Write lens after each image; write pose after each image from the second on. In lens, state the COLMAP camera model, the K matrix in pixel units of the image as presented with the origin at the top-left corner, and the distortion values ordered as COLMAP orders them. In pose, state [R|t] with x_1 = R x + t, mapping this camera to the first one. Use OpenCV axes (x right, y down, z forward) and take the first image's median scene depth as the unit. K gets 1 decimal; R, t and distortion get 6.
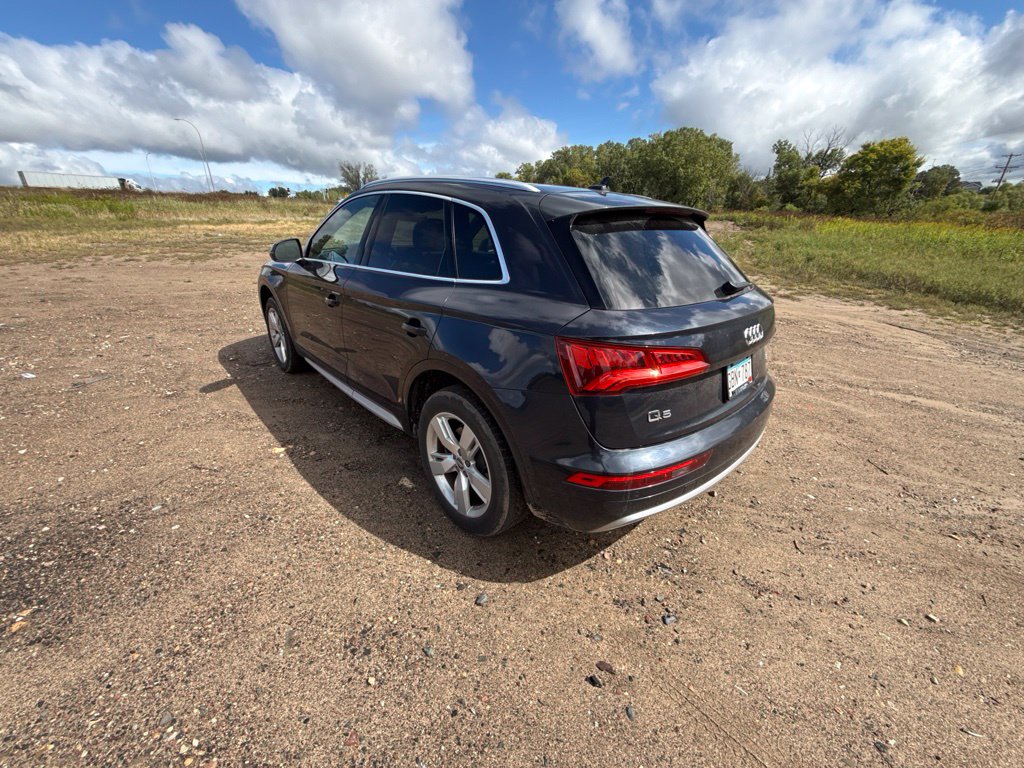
lens RADIAL K [[411.4, 0, 510.0], [0, 411.4, 384.3], [0, 0, 1]] dist [-0.000754, -0.000053]
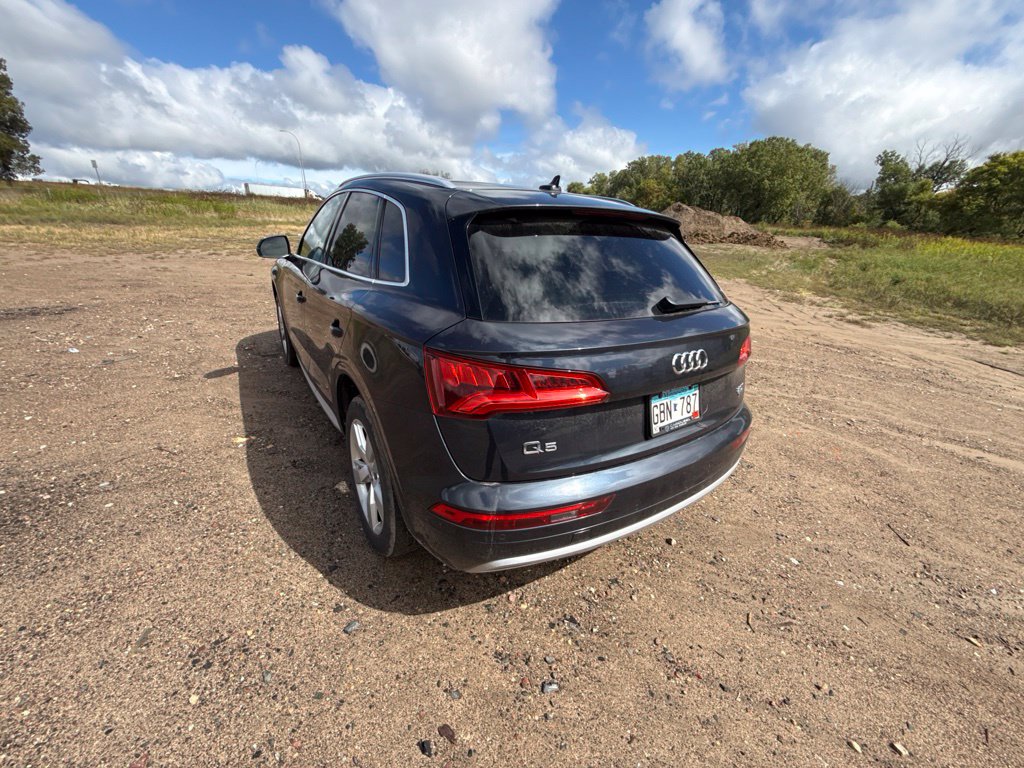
lens RADIAL K [[410.7, 0, 509.4], [0, 410.7, 385.0], [0, 0, 1]] dist [-0.000426, 0.000089]
pose [[0.986740, 0.082232, -0.139936, 0.226833], [-0.084510, 0.996368, -0.010409, -0.021759], [0.138572, 0.022097, 0.990106, 0.080765]]
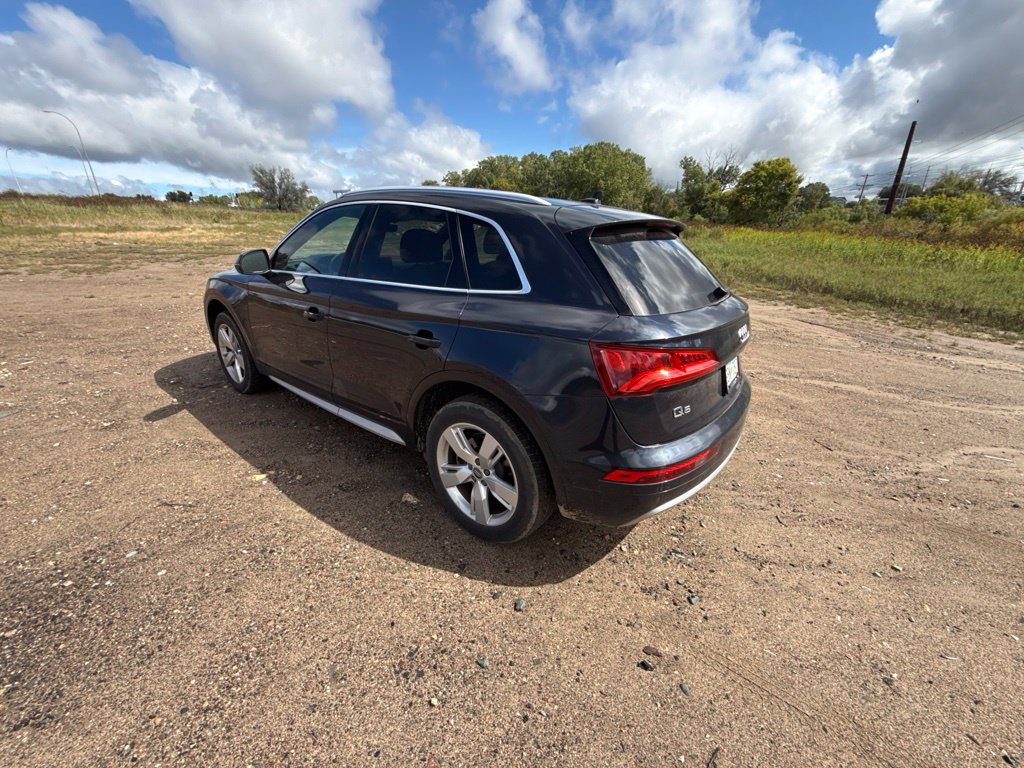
lens RADIAL K [[412.3, 0, 511.9], [0, 412.3, 383.6], [0, 0, 1]] dist [-0.001232, -0.000063]
pose [[0.986385, -0.054400, 0.155195, -0.135402], [0.057355, 0.998247, -0.014623, -0.003730], [-0.154127, 0.023325, 0.987776, -0.005843]]
